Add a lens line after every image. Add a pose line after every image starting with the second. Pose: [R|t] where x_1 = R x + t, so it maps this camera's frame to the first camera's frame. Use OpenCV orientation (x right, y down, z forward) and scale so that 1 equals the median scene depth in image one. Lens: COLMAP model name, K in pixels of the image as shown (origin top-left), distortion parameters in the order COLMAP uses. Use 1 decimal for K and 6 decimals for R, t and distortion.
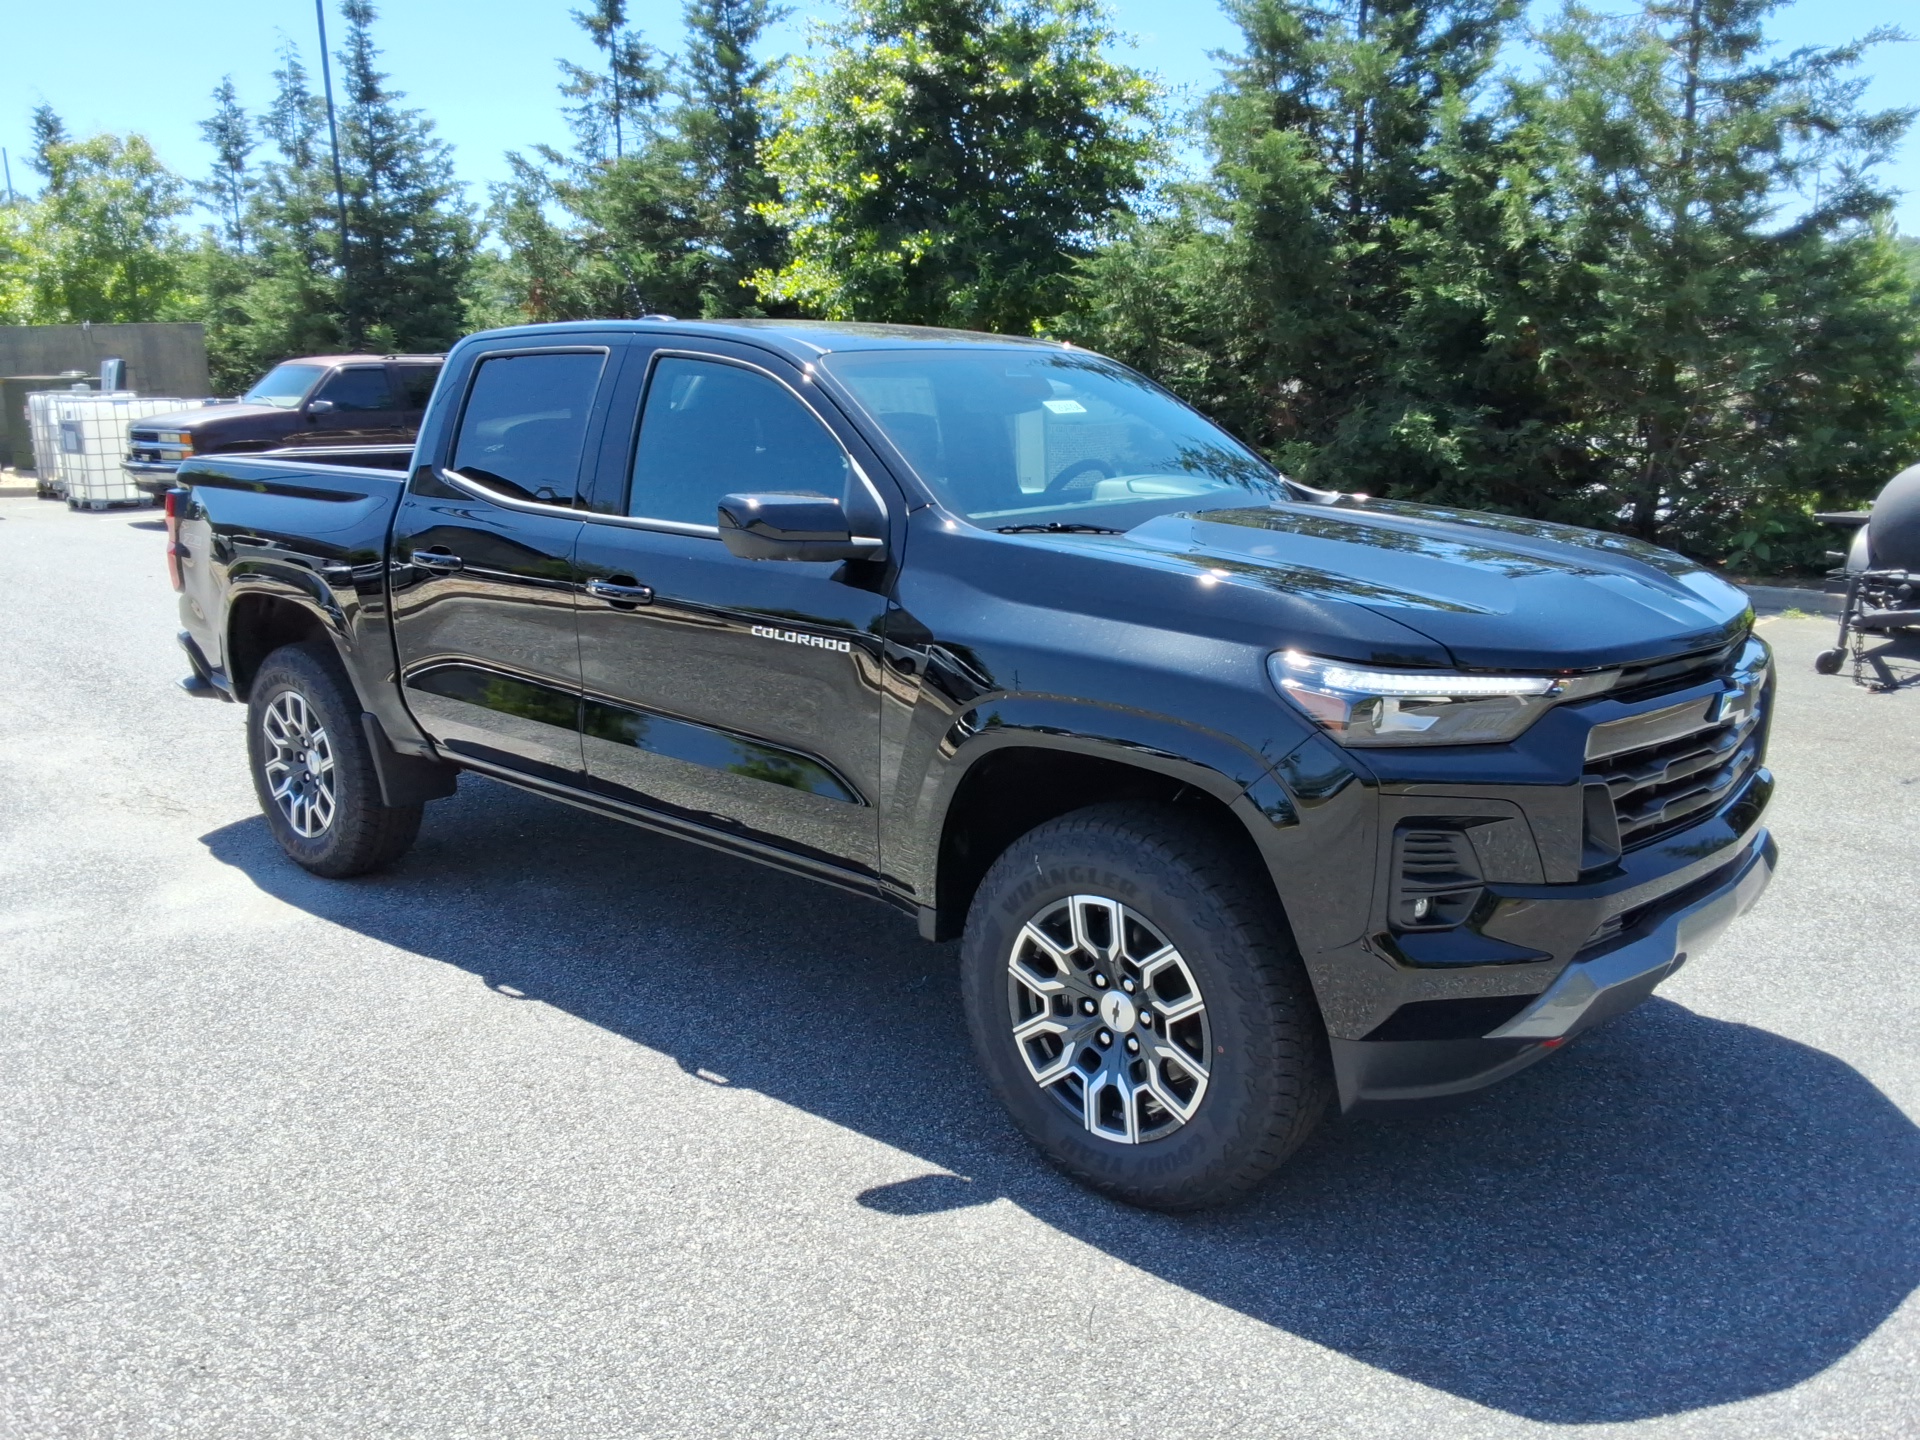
lens RADIAL K [[1555.4, 0, 976.7], [0, 1555.4, 713.5], [0, 0, 1]] dist [0.073864, -0.105791]
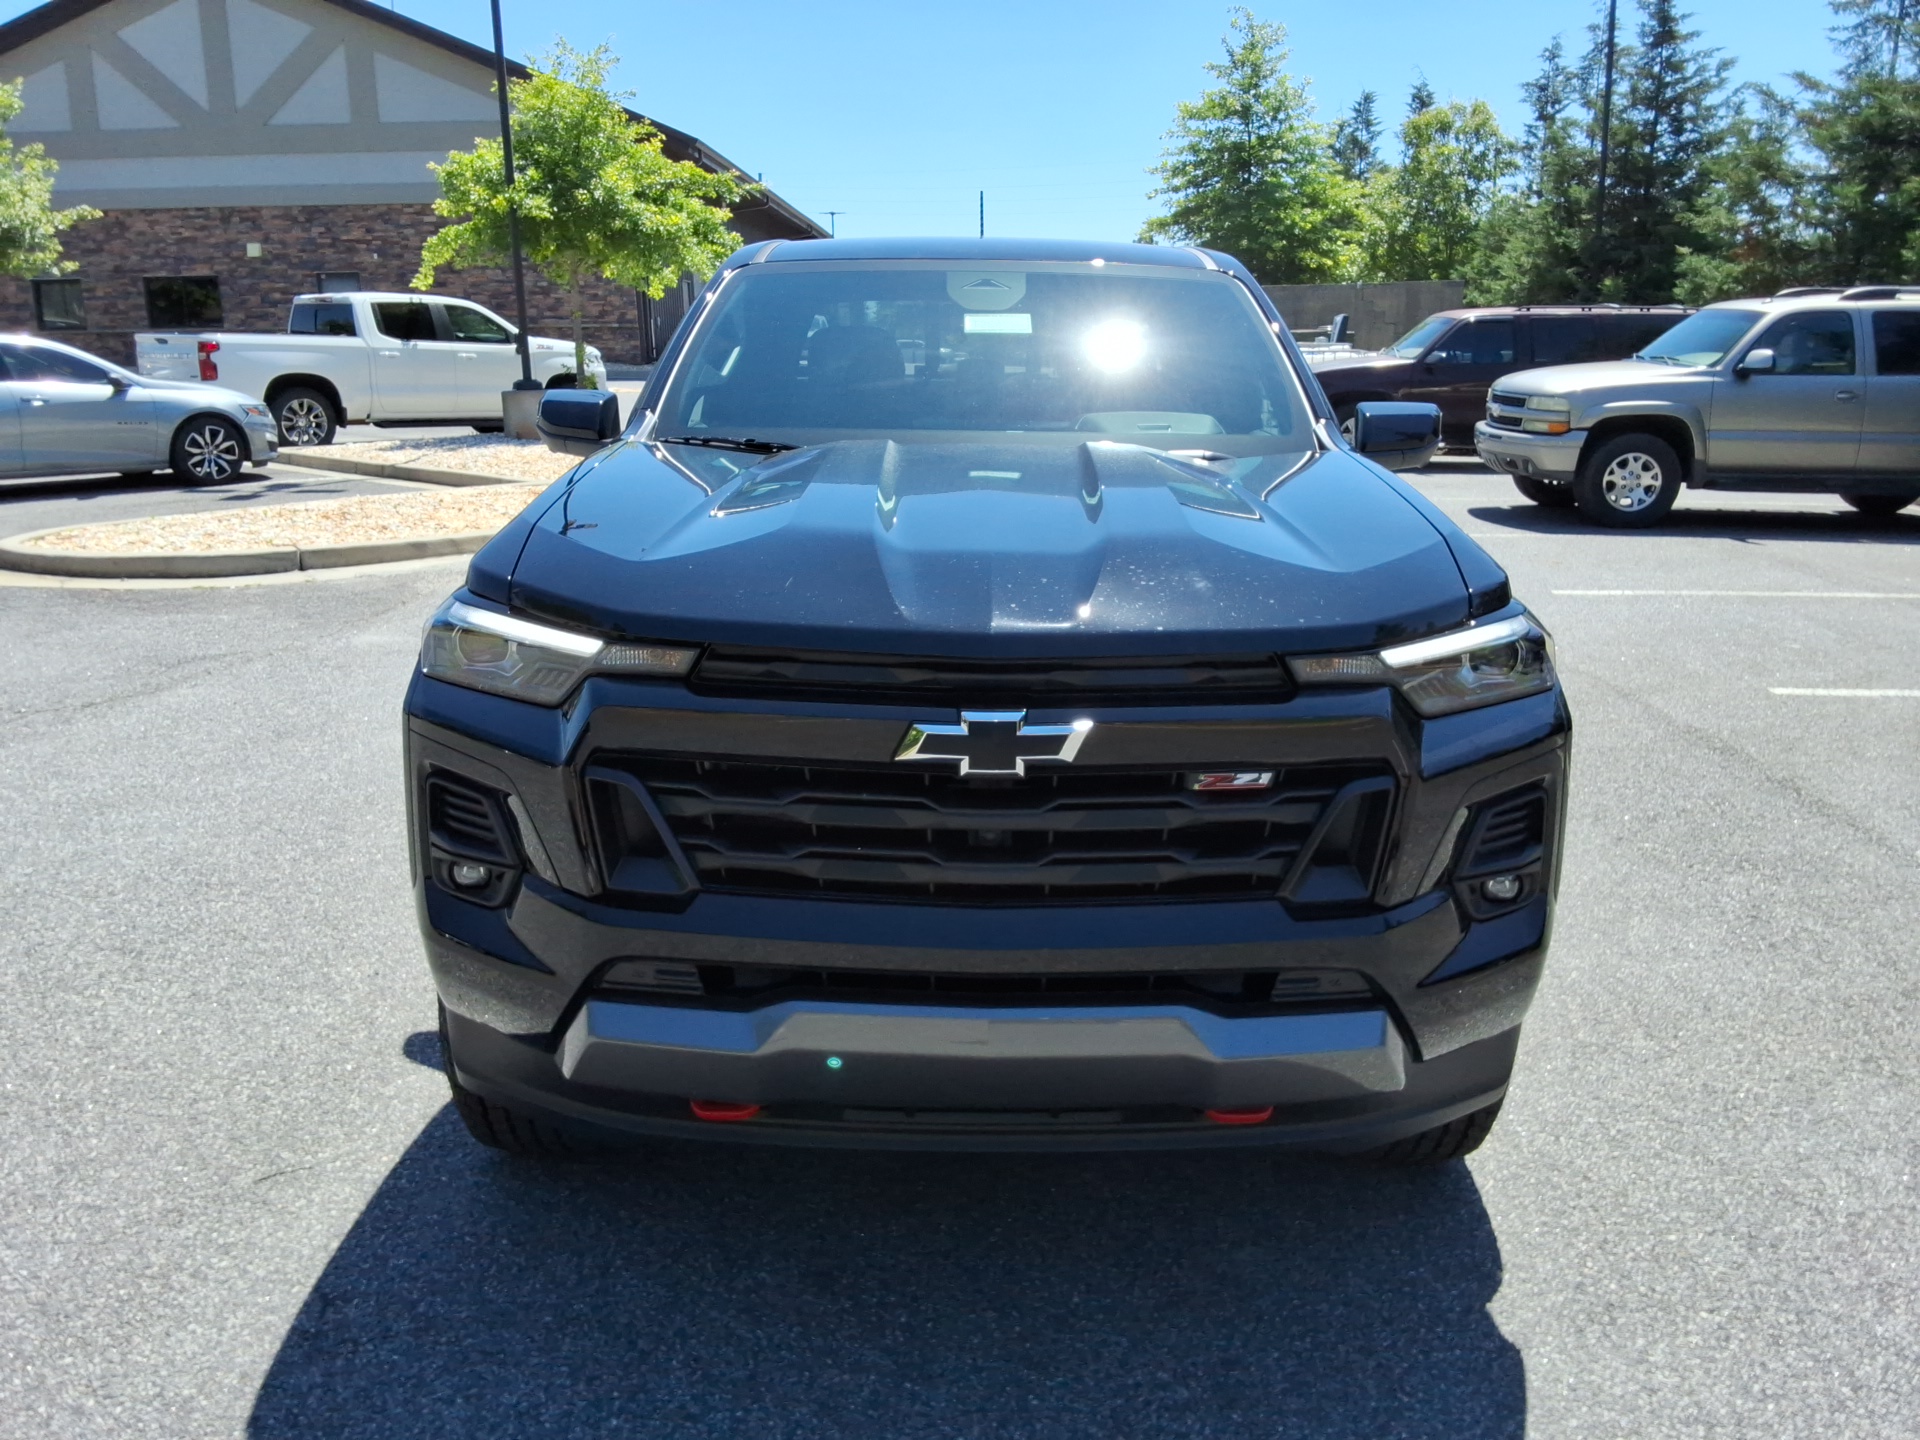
lens RADIAL K [[1555.4, 0, 976.7], [0, 1555.4, 713.5], [0, 0, 1]] dist [0.073864, -0.105791]
pose [[0.658829, 0.191411, -0.727534, 0.115023], [-0.174738, 0.979576, 0.099486, -0.010643], [0.731717, 0.061584, 0.678820, 0.063766]]
